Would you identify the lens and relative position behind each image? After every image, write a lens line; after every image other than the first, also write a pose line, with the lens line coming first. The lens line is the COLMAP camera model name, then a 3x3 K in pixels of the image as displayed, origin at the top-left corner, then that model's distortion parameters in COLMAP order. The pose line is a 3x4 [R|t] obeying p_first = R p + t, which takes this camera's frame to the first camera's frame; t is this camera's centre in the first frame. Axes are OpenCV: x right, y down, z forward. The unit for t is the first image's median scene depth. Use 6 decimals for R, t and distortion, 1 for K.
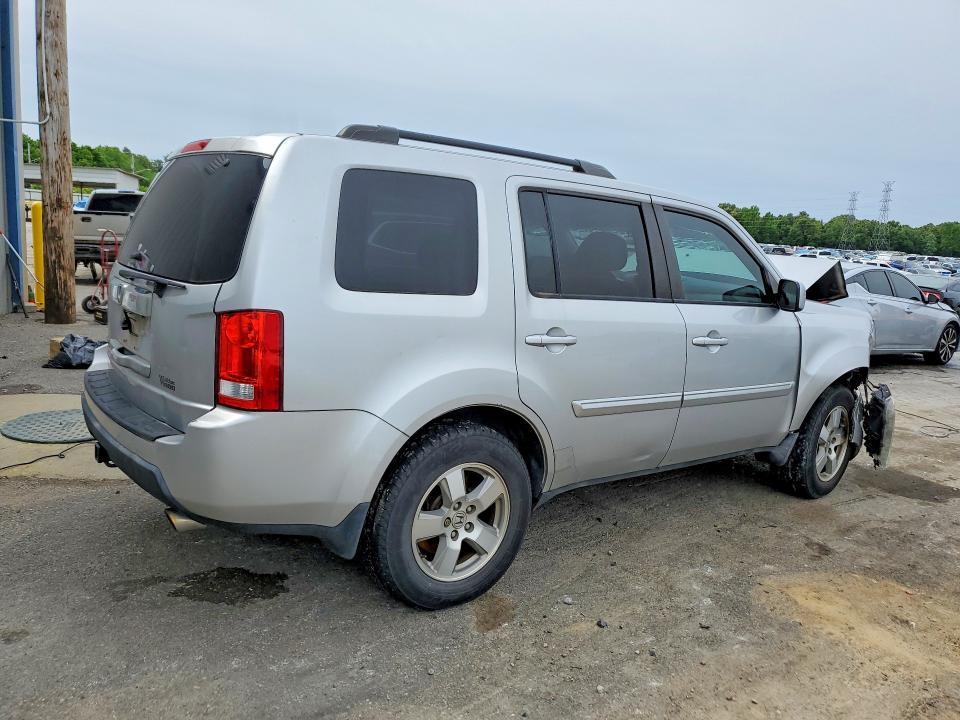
lens RADIAL K [[653.3, 0, 483.0], [0, 653.3, 364.5], [0, 0, 1]] dist [0.052320, -0.039605]
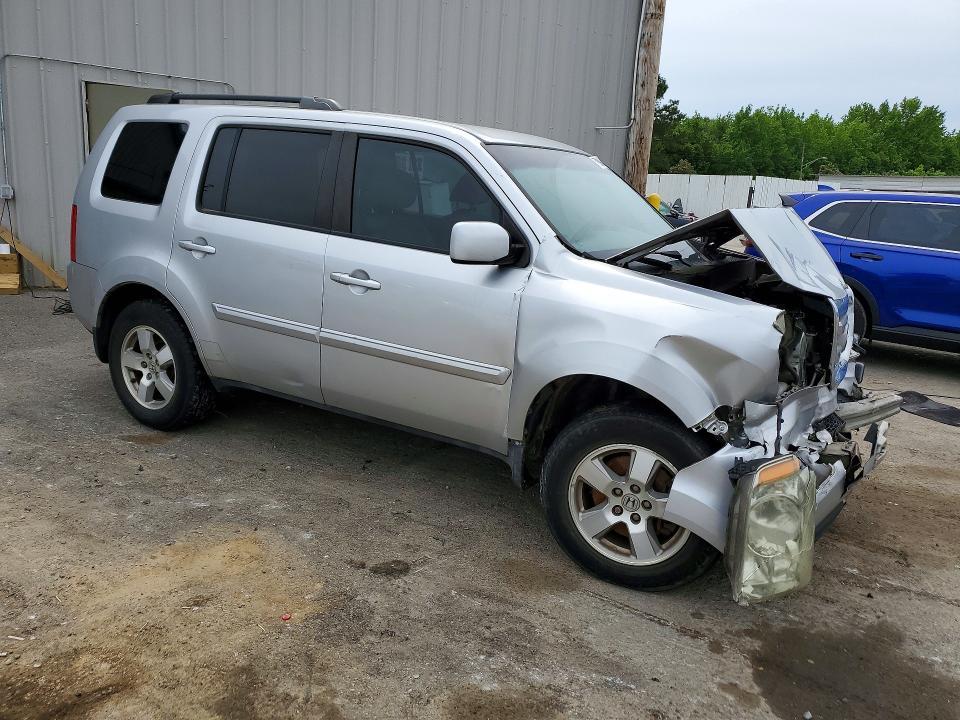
lens RADIAL K [[643.5, 0, 480.0], [0, 643.5, 360.0], [0, 0, 1]] dist [0.006580, 0.002434]
pose [[0.497273, 0.202370, -0.843662, 1.467558], [-0.204787, 0.972317, 0.112524, -0.078621], [0.843079, 0.116816, 0.524950, 0.853508]]
